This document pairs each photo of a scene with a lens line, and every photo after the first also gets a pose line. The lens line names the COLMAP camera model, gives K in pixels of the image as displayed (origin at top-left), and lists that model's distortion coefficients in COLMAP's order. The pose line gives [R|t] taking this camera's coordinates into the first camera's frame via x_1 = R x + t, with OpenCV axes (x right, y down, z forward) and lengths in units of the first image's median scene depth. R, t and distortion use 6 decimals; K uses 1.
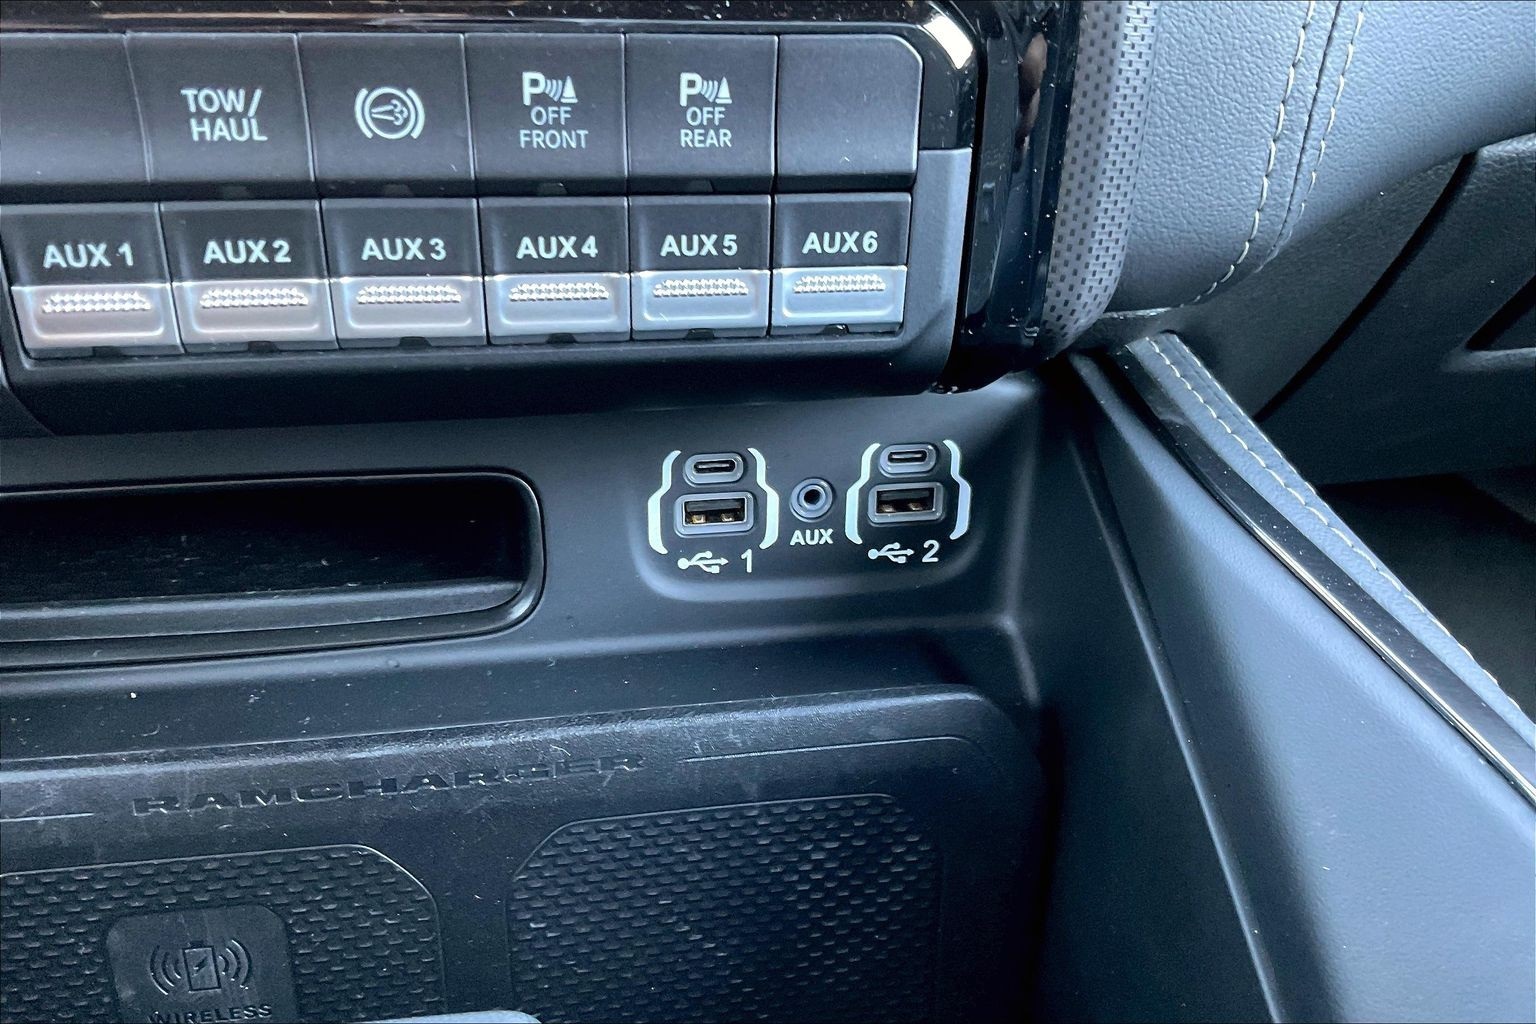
lens RADIAL K [[1277.6, 0, 768.0], [0, 1277.6, 512.0], [0, 0, 1]] dist [0.105250, -0.226887]
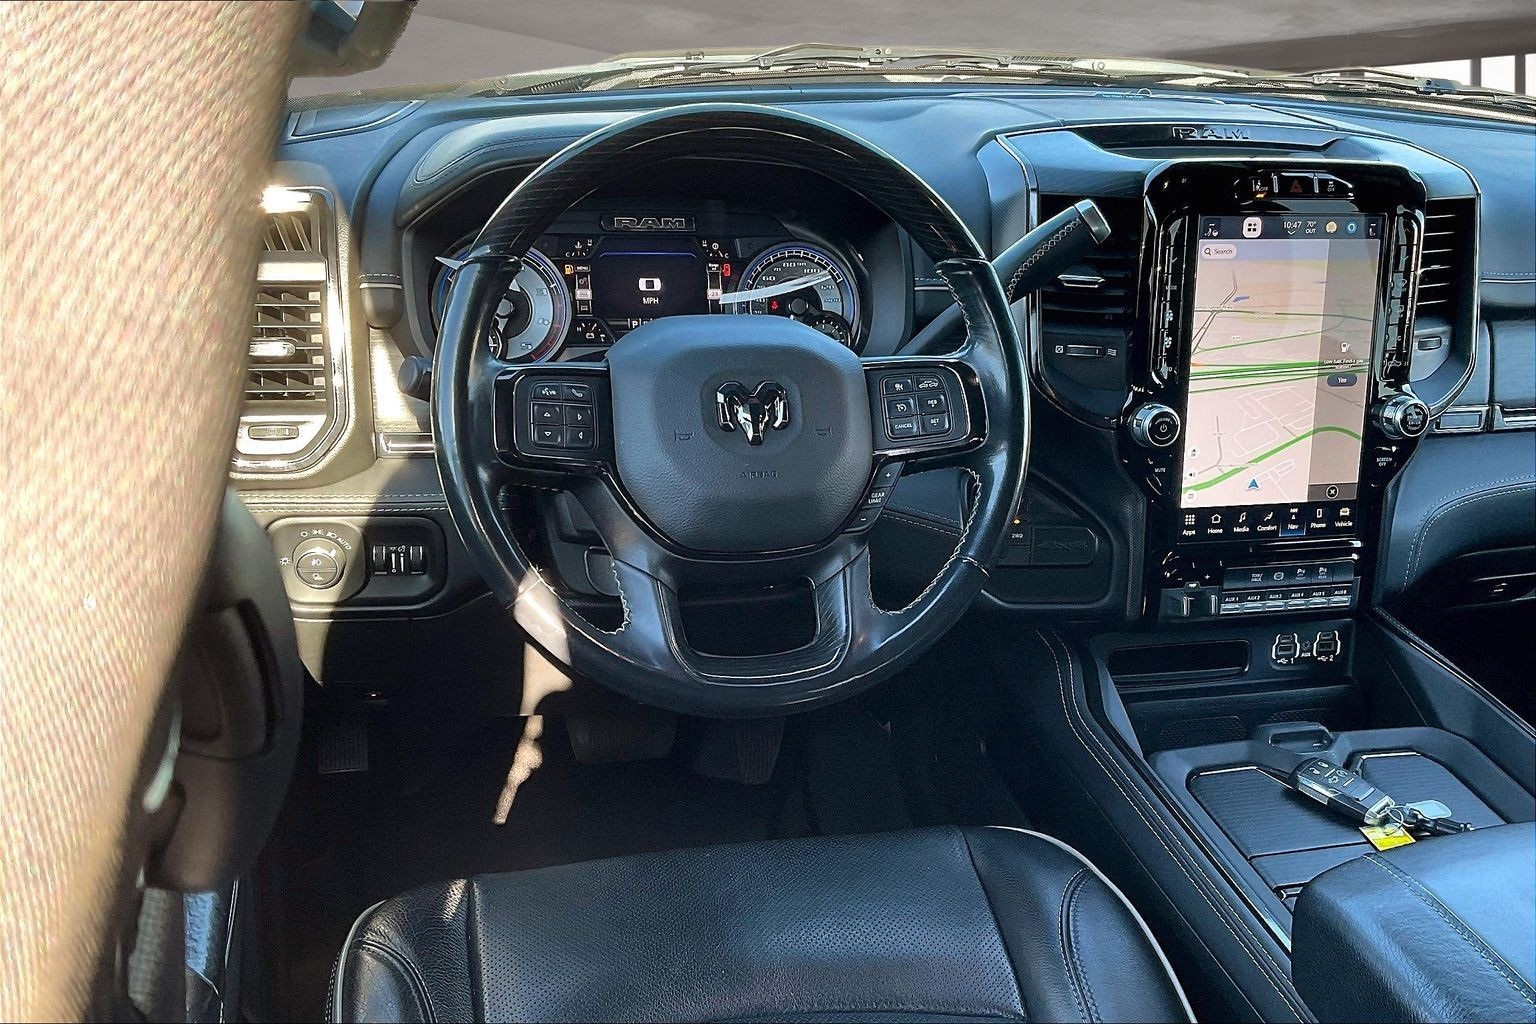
lens RADIAL K [[1543.2, 0, 830.5], [0, 1543.2, 555.4], [0, 0, 1]] dist [0.074539, -0.016229]
pose [[0.992907, -0.029218, 0.115251, -2.224106], [0.048450, 0.984631, -0.167790, 0.508588], [-0.108577, 0.172184, 0.979063, -4.147904]]
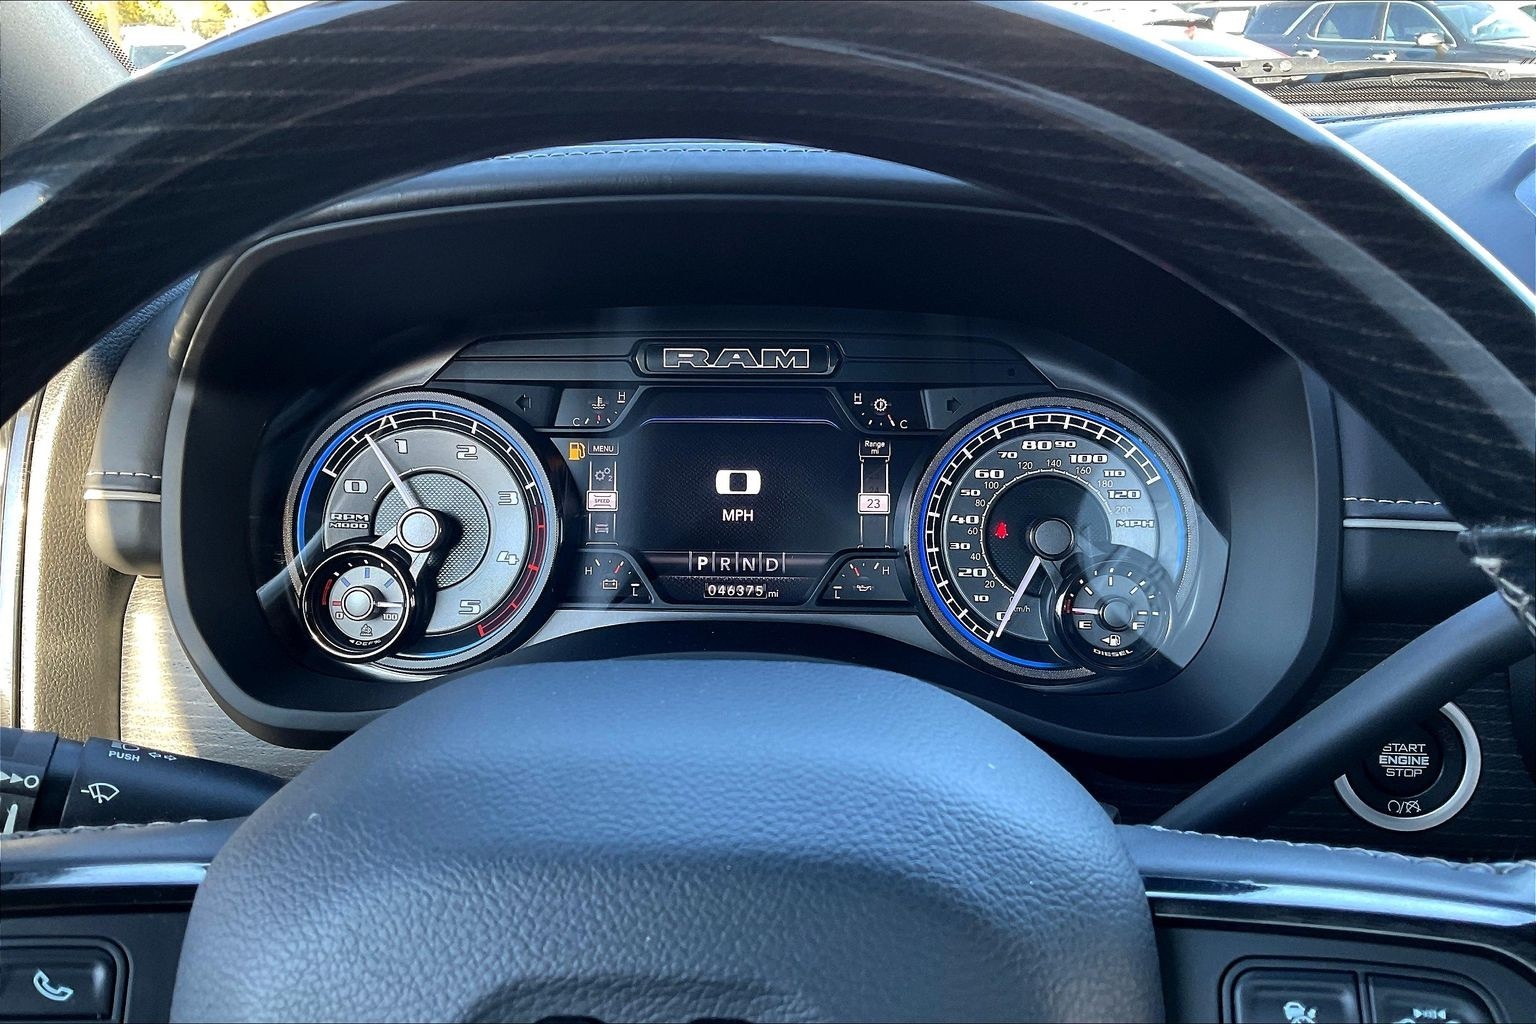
lens RADIAL K [[1264.2, 0, 768.0], [0, 1264.2, 512.0], [0, 0, 1]] dist [0.127617, -0.268277]
pose [[0.976721, 0.019949, -0.213583, -1.732774], [-0.071865, 0.968559, -0.238177, -0.700438], [0.202116, 0.247981, 0.947446, -1.212132]]
